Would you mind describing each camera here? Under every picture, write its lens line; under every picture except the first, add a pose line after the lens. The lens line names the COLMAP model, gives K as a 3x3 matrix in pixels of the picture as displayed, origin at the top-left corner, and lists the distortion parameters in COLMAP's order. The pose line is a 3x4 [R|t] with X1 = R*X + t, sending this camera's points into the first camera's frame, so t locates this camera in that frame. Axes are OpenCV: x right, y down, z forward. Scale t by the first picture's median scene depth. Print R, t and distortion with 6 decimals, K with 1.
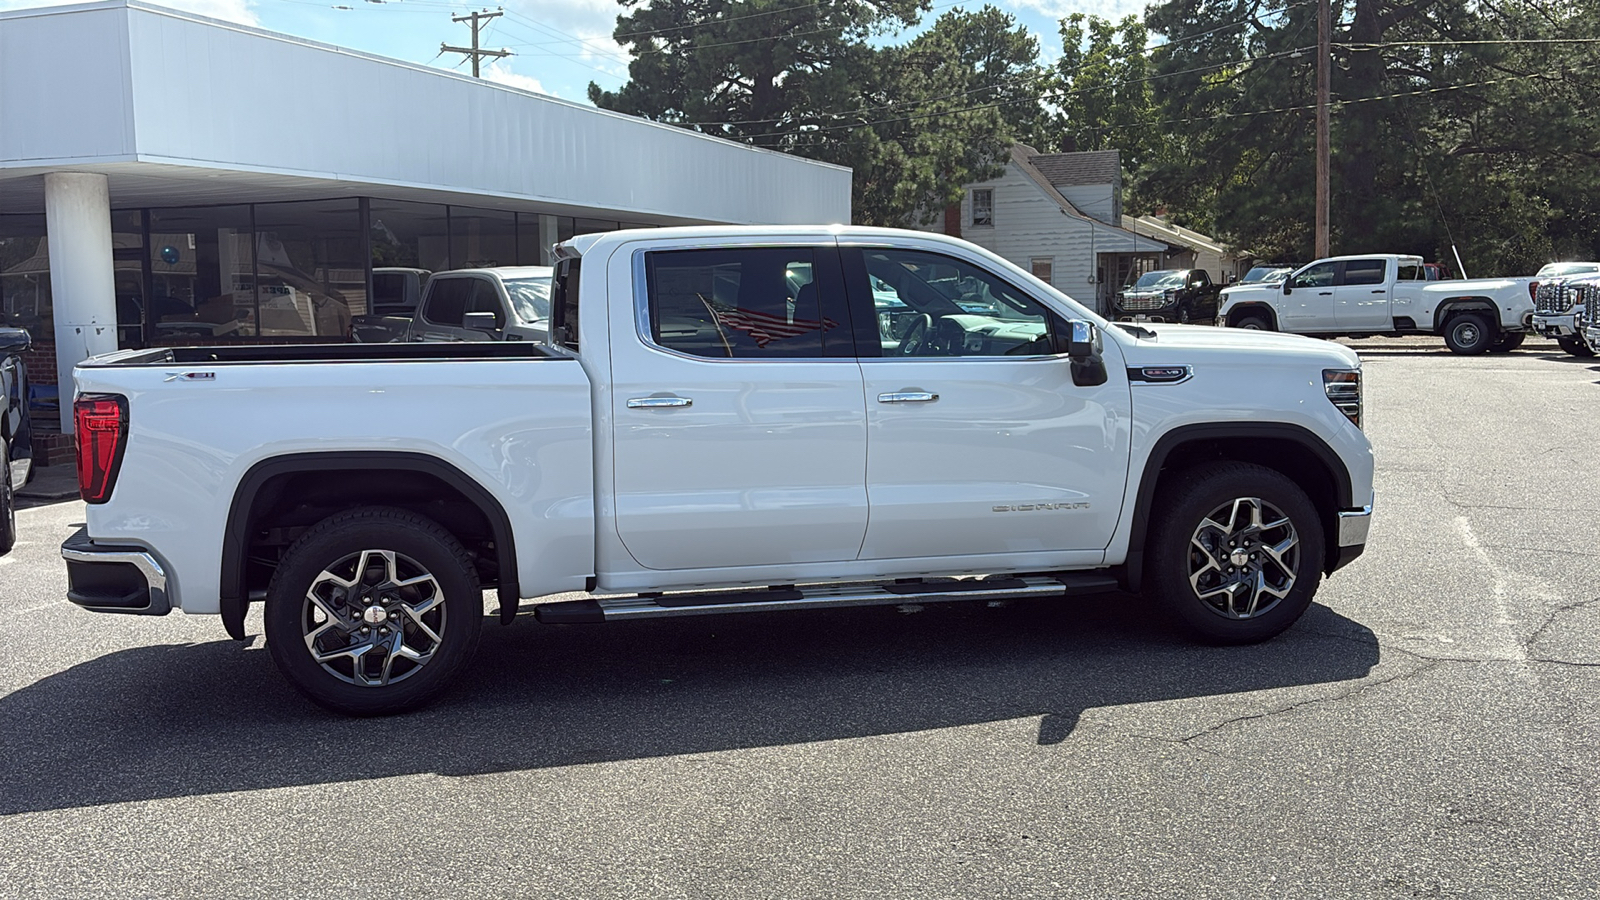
lens RADIAL K [[1487.6, 0, 765.1], [0, 1487.6, 439.6], [0, 0, 1]] dist [0.065686, -0.104148]
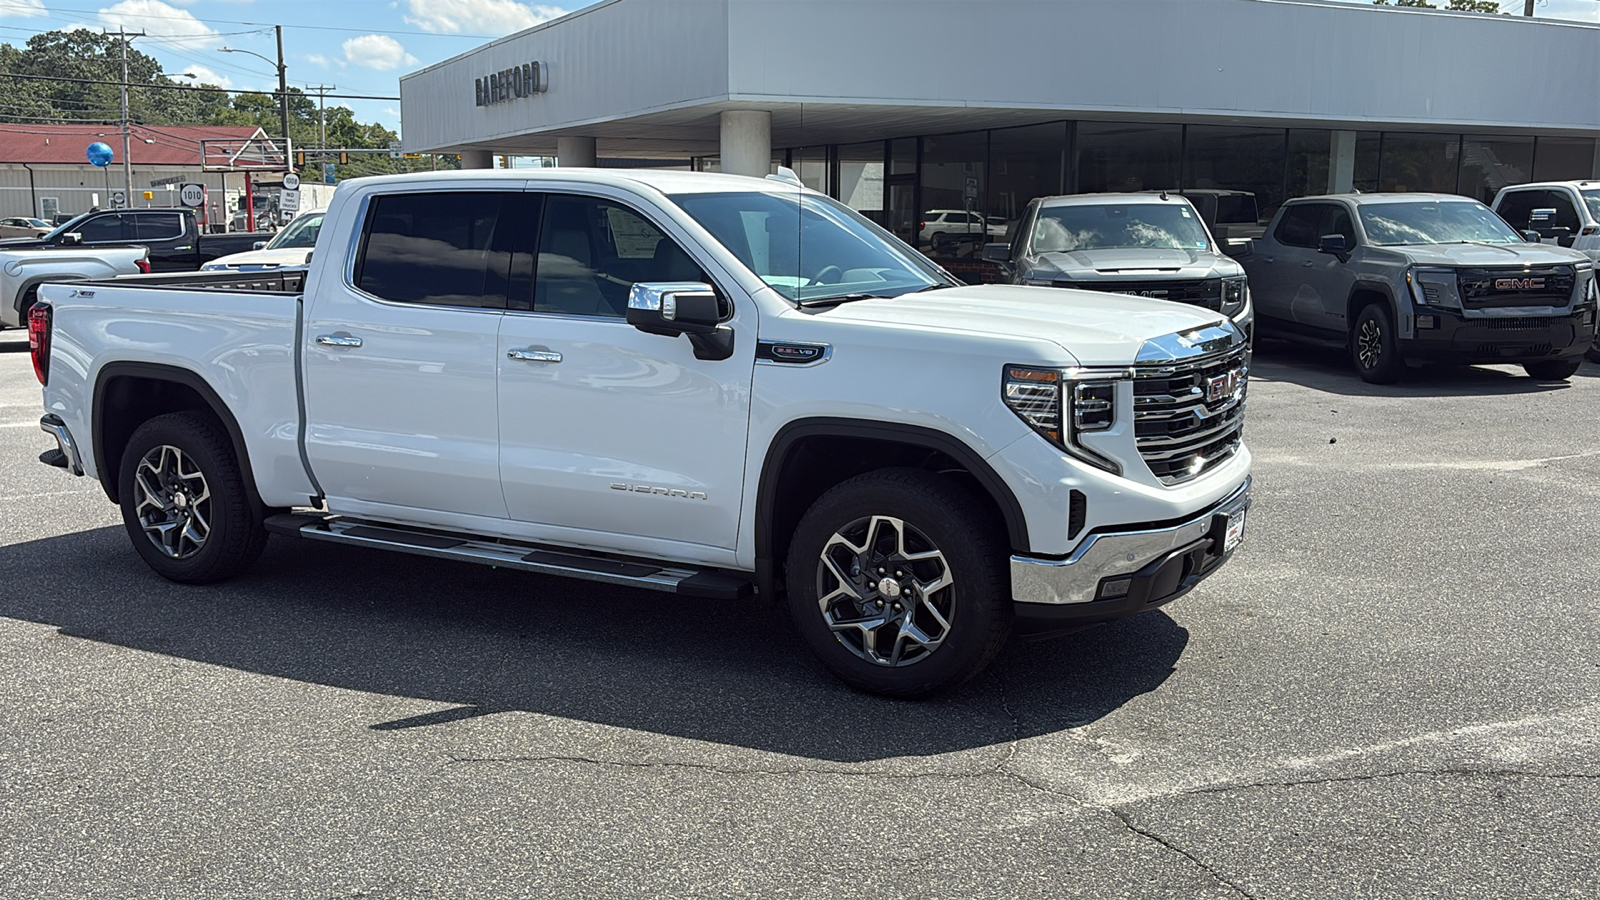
lens RADIAL K [[1492.7, 0, 800.0], [0, 1492.7, 450.0], [0, 0, 1]] dist [0.064269, -0.098297]
pose [[0.744223, 0.120304, -0.657008, 0.793425], [-0.078556, 0.992584, 0.092767, -0.065430], [0.663296, -0.017428, 0.748154, 0.371202]]
